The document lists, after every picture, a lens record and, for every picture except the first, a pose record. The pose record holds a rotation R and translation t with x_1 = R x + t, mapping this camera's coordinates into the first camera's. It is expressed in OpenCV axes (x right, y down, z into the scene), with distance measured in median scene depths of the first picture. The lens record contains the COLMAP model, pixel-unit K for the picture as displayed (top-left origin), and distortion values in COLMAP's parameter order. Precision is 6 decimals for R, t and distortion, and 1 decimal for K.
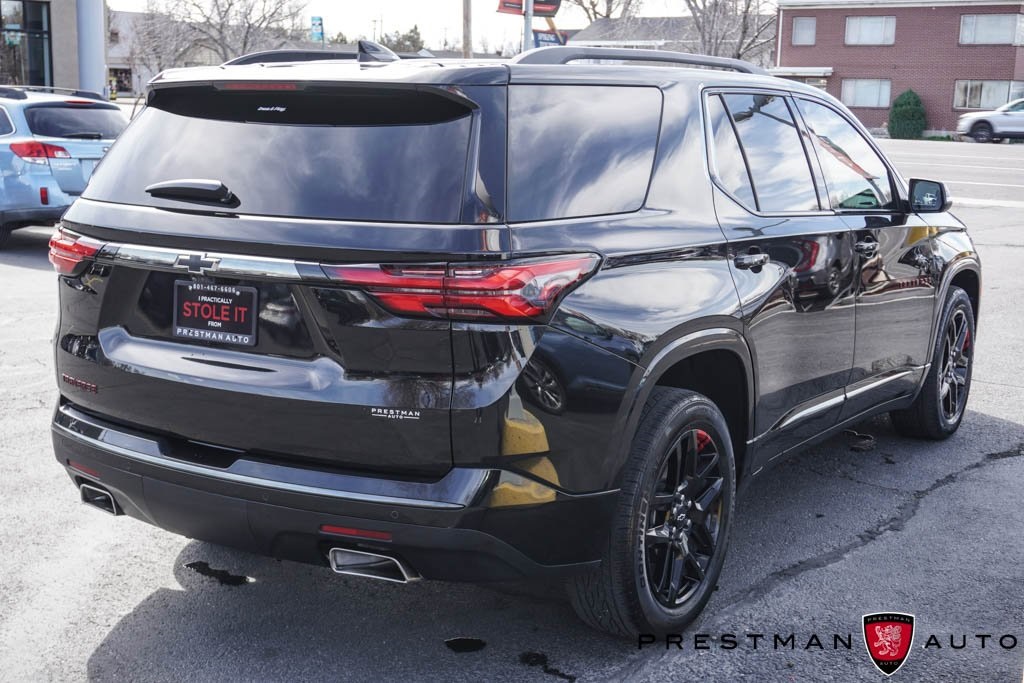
lens RADIAL K [[1363.6, 0, 512.0], [0, 1363.6, 341.5], [0, 0, 1]] dist [0.016499, 0.002685]
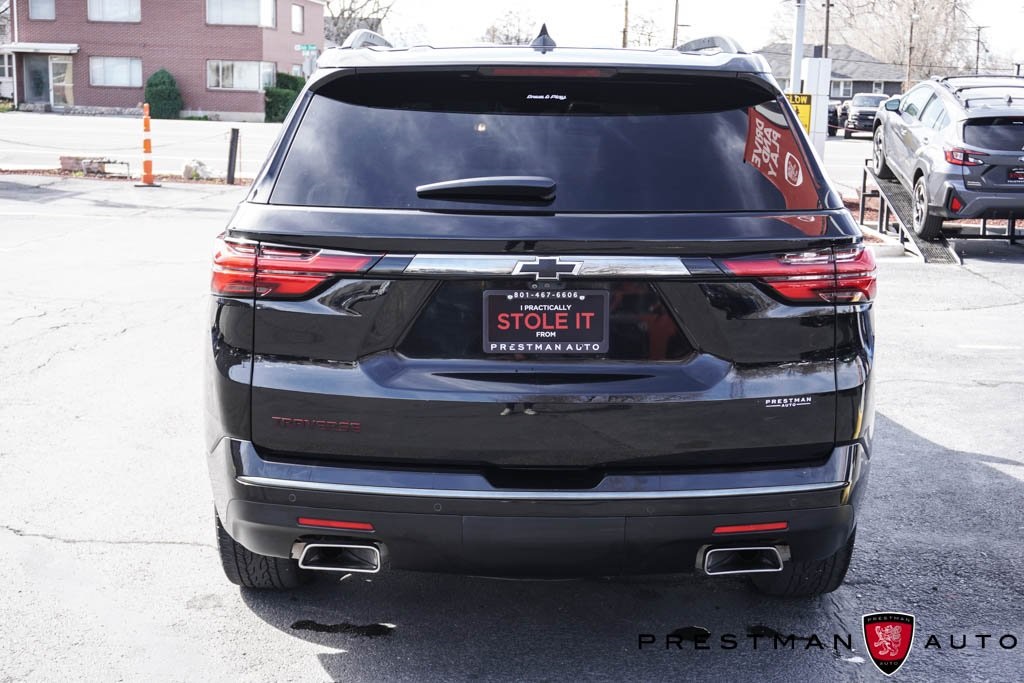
lens RADIAL K [[1398.6, 0, 512.0], [0, 1398.6, 341.5], [0, 0, 1]] dist [0.020299, 0.061873]
pose [[0.828464, -0.099534, 0.551126, -0.721625], [0.093790, 0.994840, 0.038682, -0.044359], [-0.552132, 0.019644, 0.833525, 0.226252]]
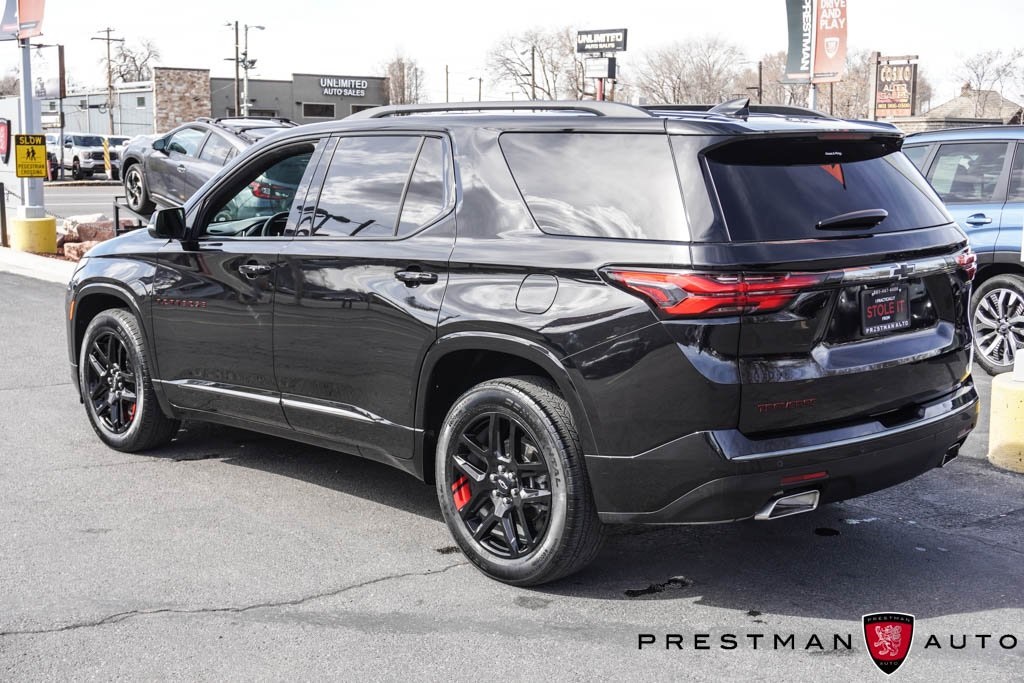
lens RADIAL K [[1398.6, 0, 512.0], [0, 1398.6, 341.5], [0, 0, 1]] dist [0.020299, 0.061873]
pose [[0.163351, -0.153827, 0.974502, -1.530661], [0.165225, 0.978084, 0.126697, -0.212055], [-0.972634, 0.140316, 0.185187, 1.059773]]
